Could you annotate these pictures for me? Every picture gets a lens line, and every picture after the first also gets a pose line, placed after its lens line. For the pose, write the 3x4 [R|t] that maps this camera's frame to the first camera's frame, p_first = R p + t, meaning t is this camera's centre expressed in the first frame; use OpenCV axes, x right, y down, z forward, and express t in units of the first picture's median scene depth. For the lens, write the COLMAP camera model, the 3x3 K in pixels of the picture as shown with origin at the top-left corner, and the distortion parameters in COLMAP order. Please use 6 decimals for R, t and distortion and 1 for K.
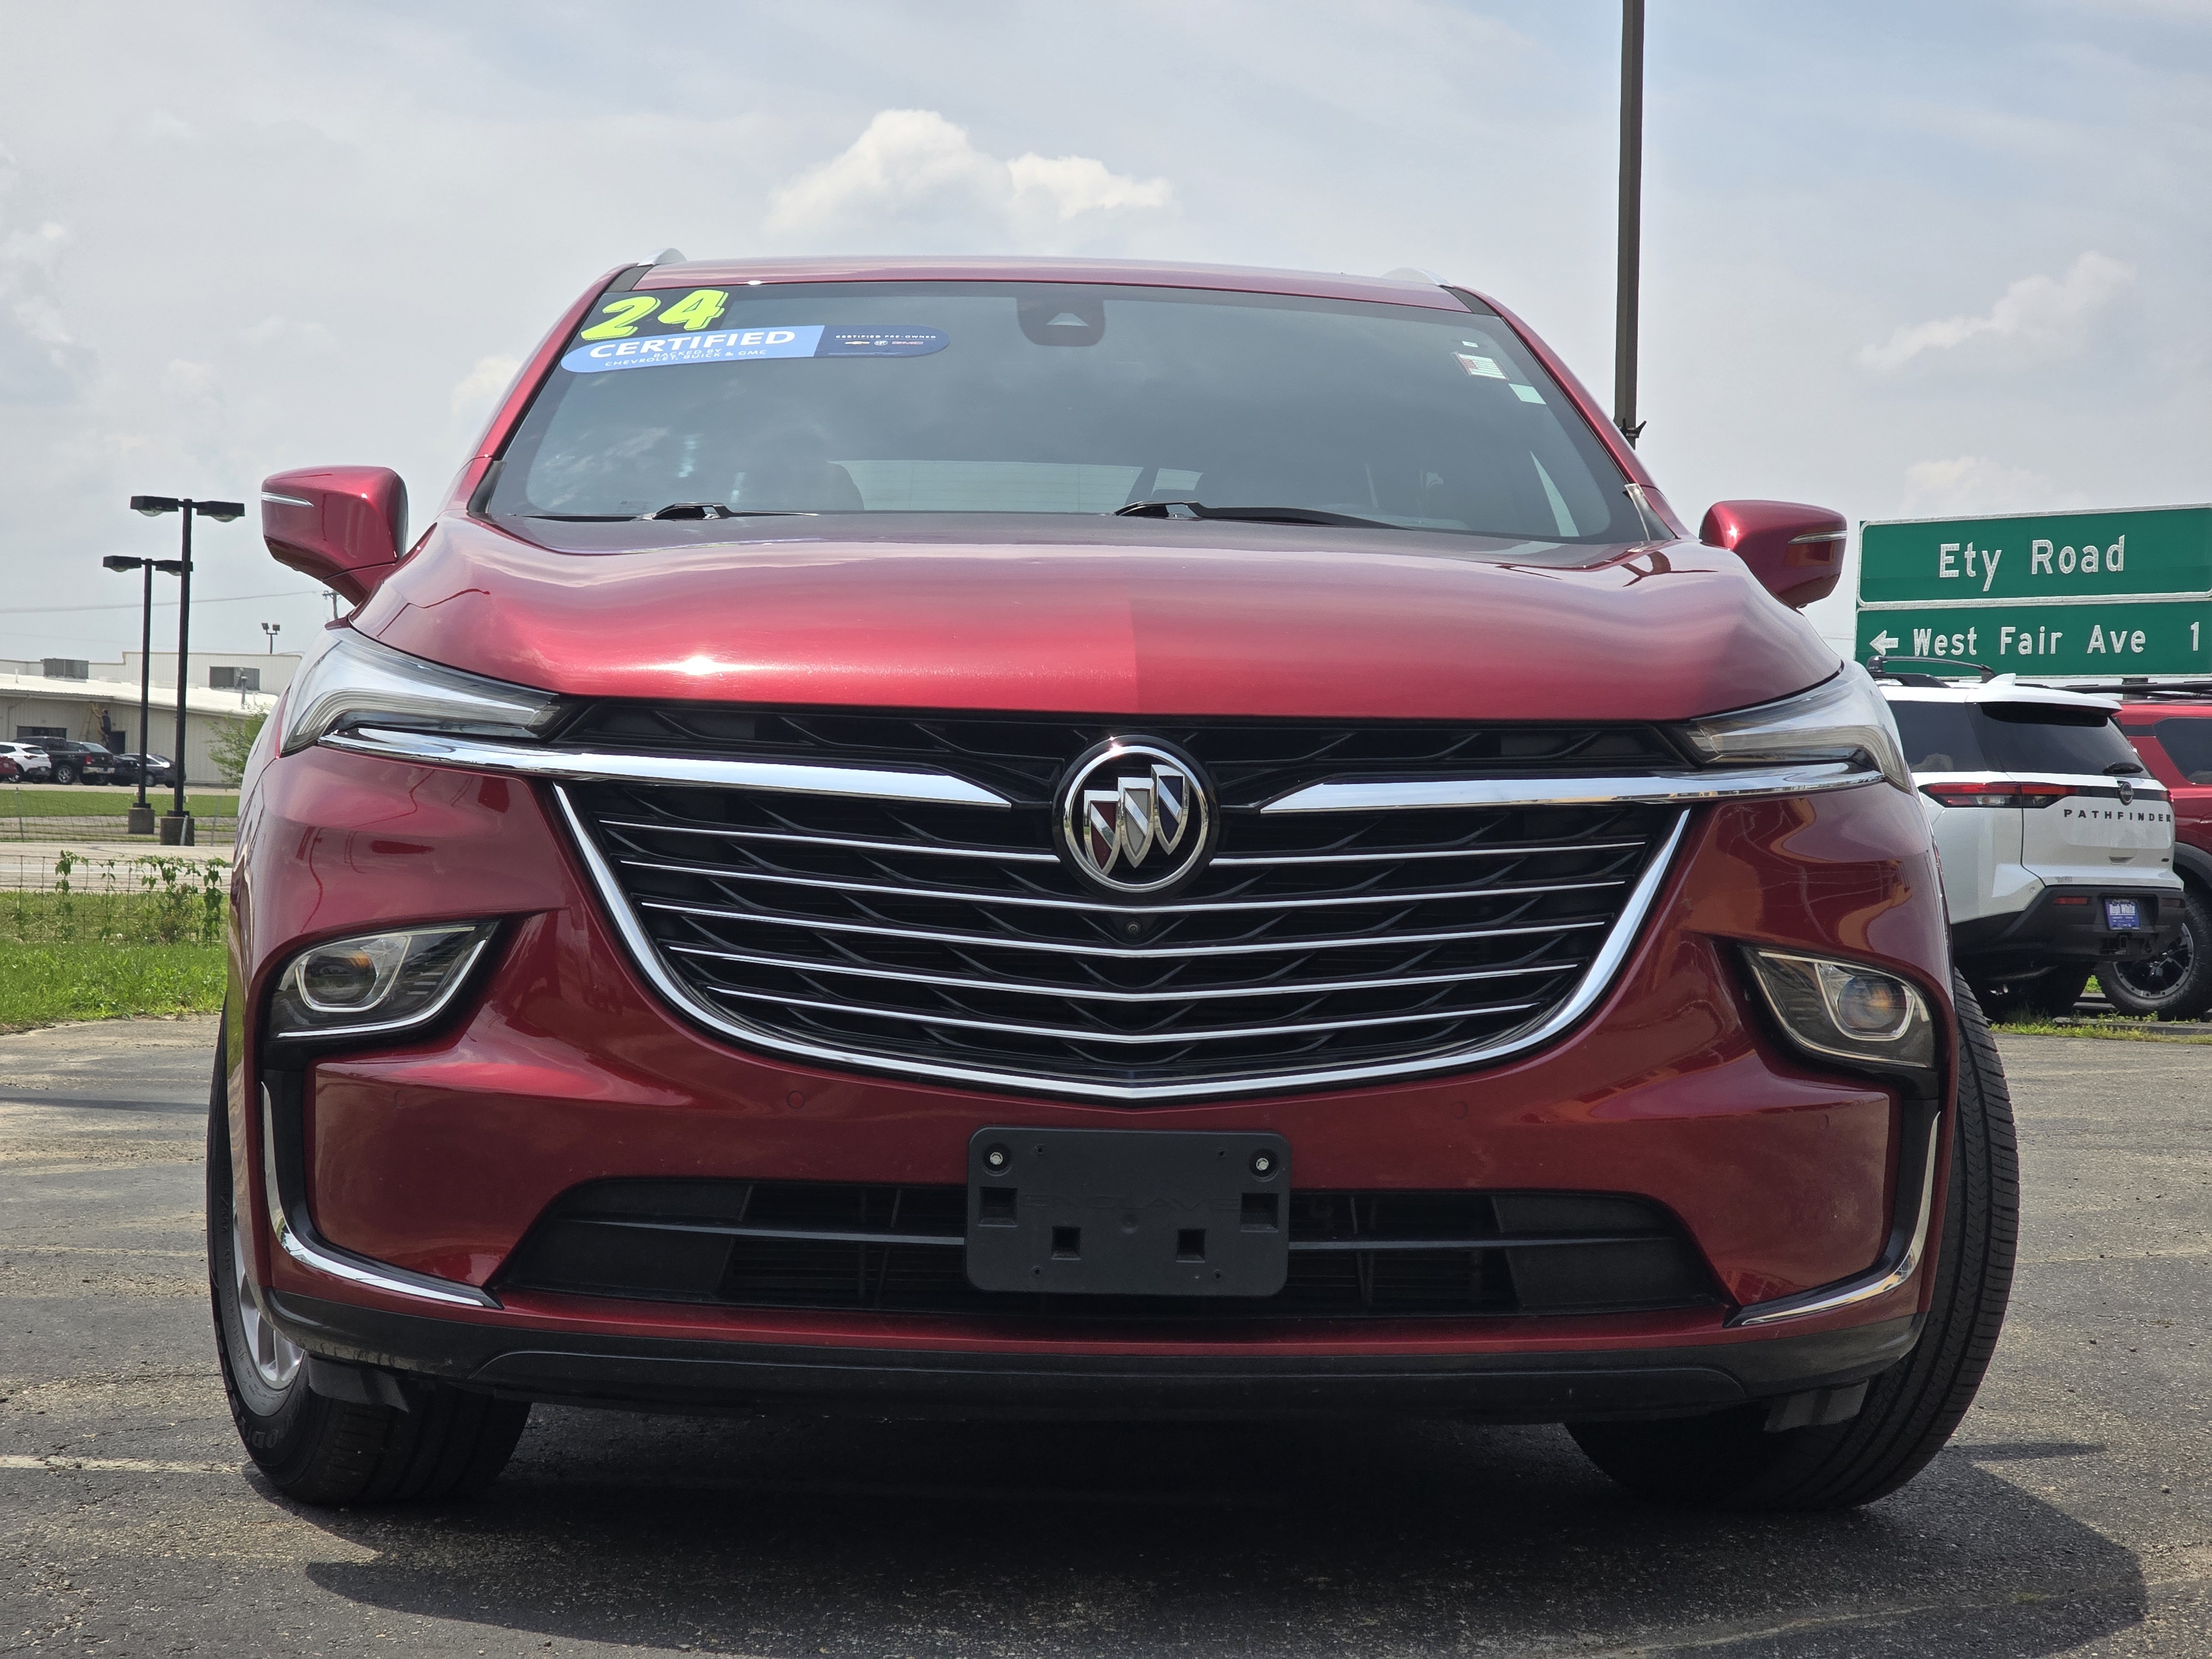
lens RADIAL K [[4393.0, 0, 1144.7], [0, 4393.0, 836.5], [0, 0, 1]] dist [-0.545187, 4.605660]
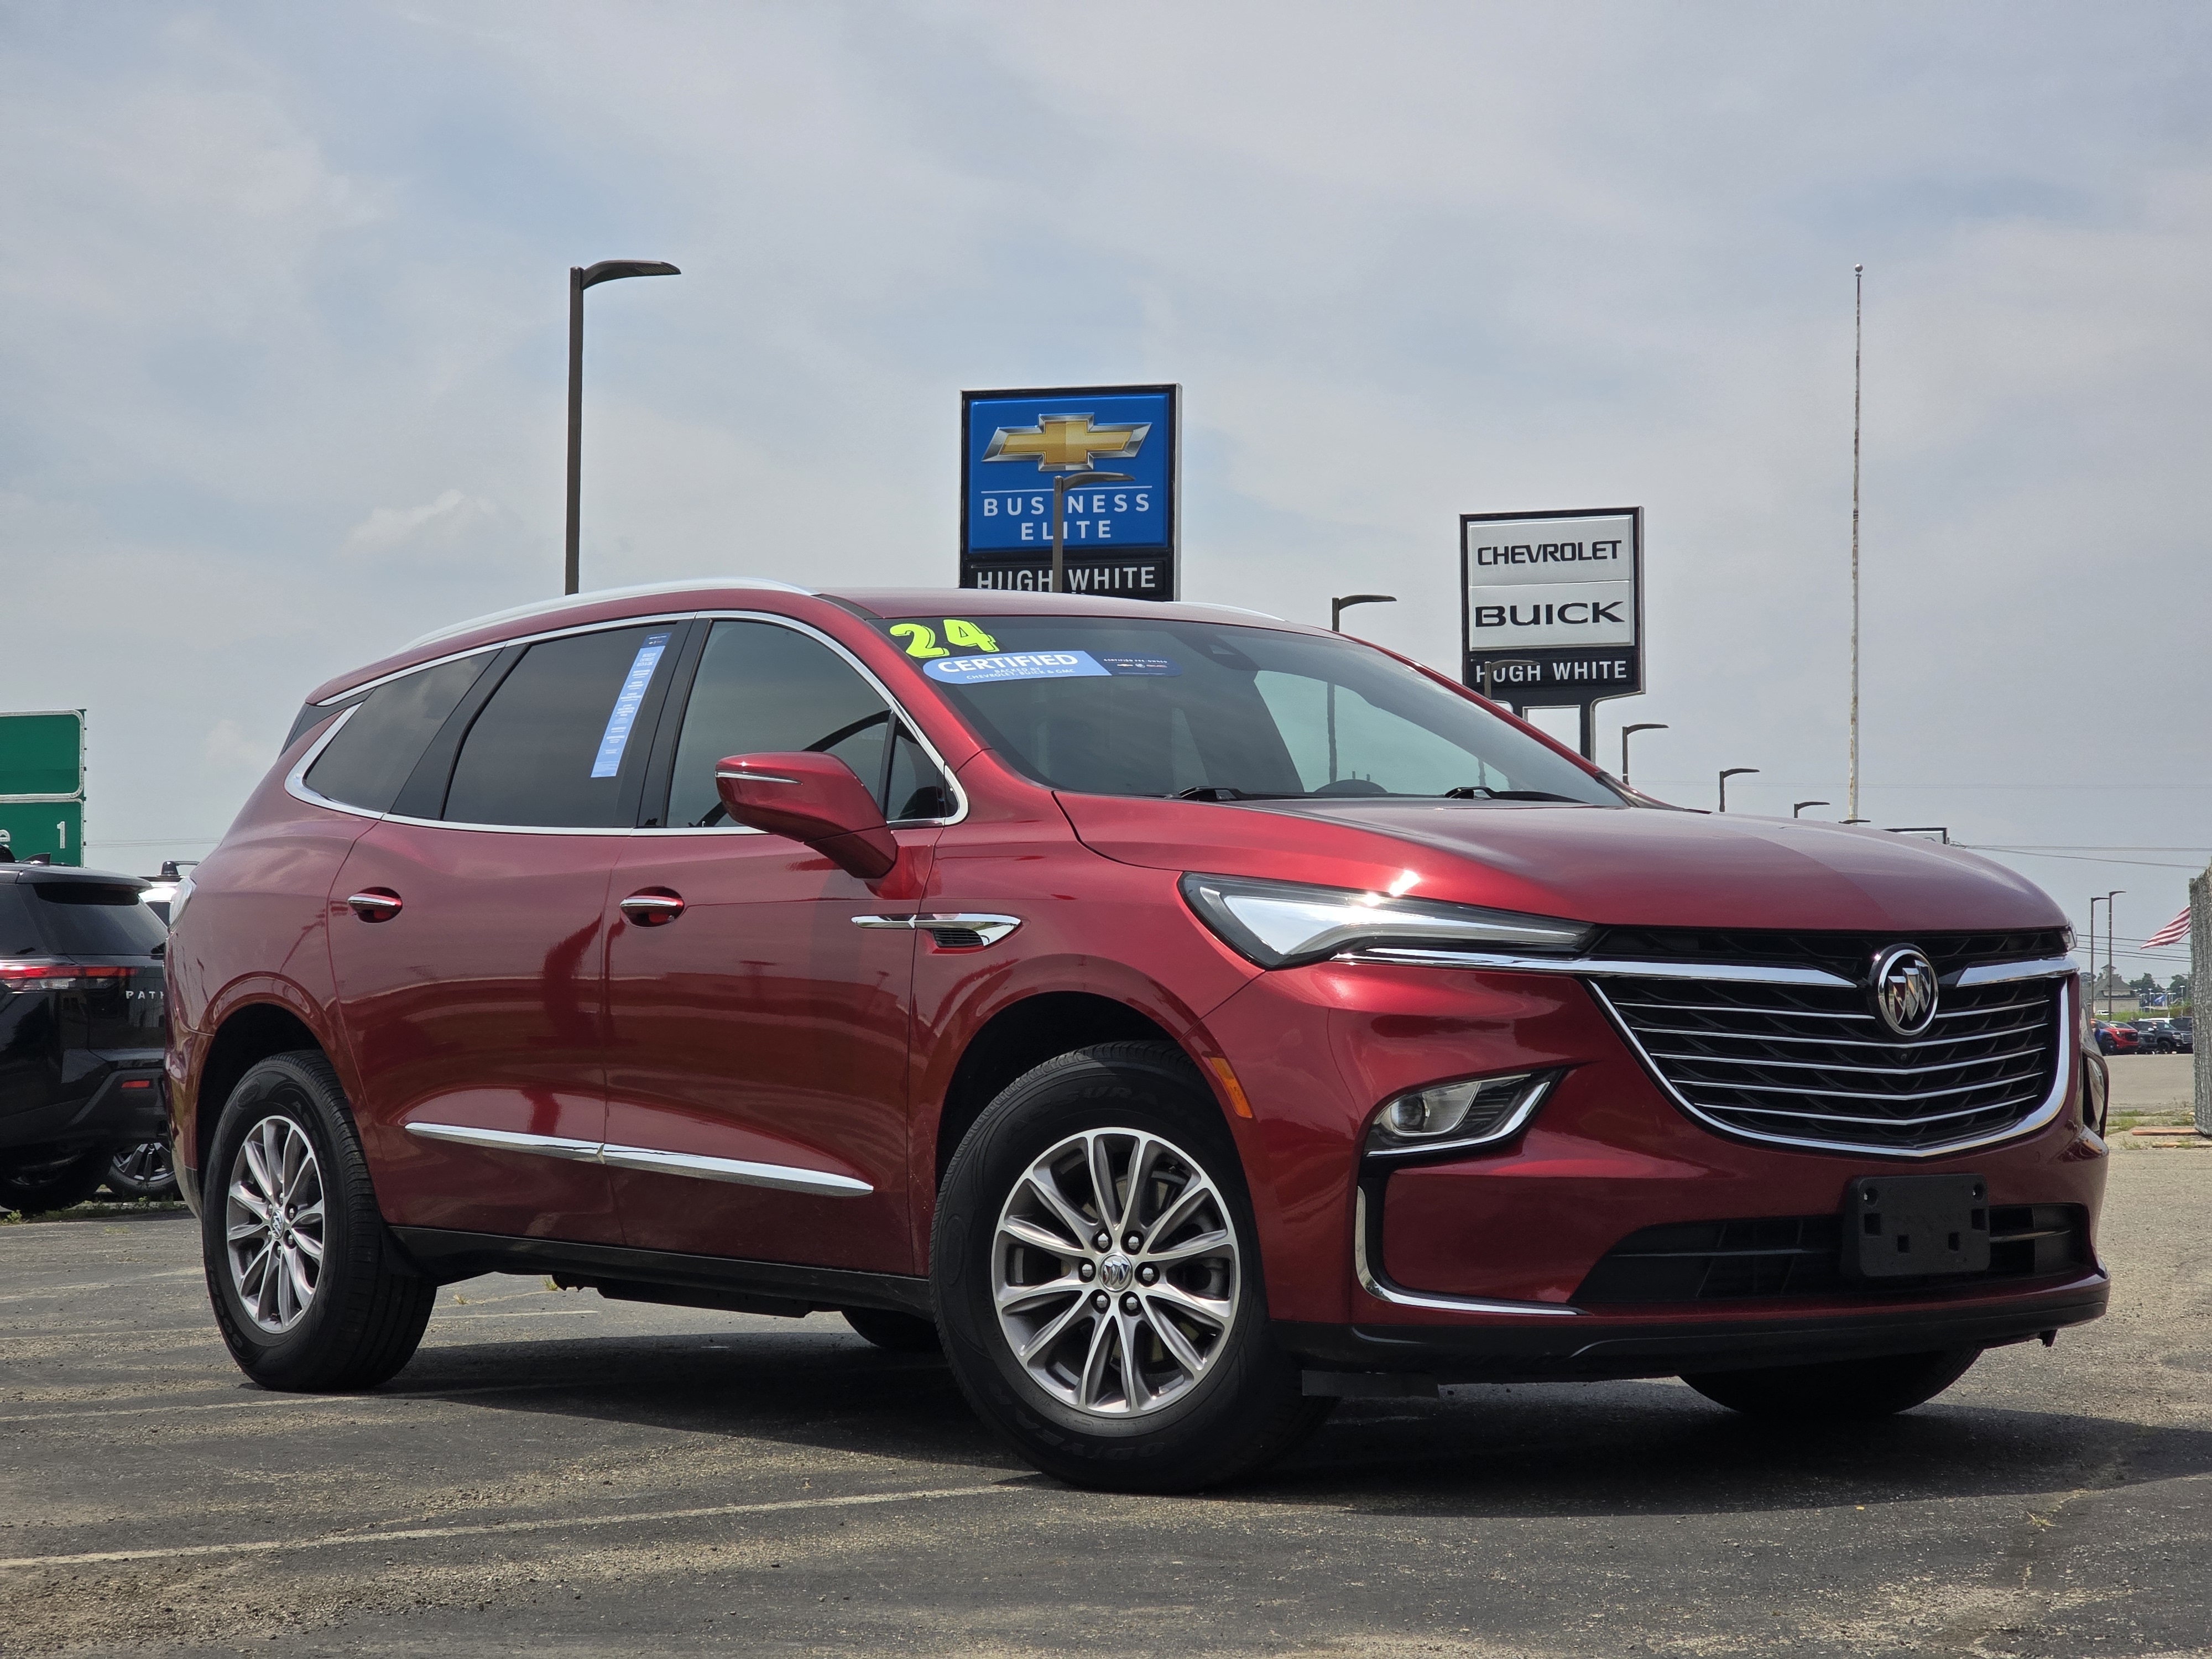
lens RADIAL K [[4393.0, 0, 1144.7], [0, 4393.0, 836.5], [0, 0, 1]] dist [-0.545187, 4.605660]
pose [[0.842812, -0.003443, 0.538198, -1.138799], [0.027140, 0.998979, -0.036109, -0.011565], [-0.537524, 0.045040, 0.842045, -0.248024]]
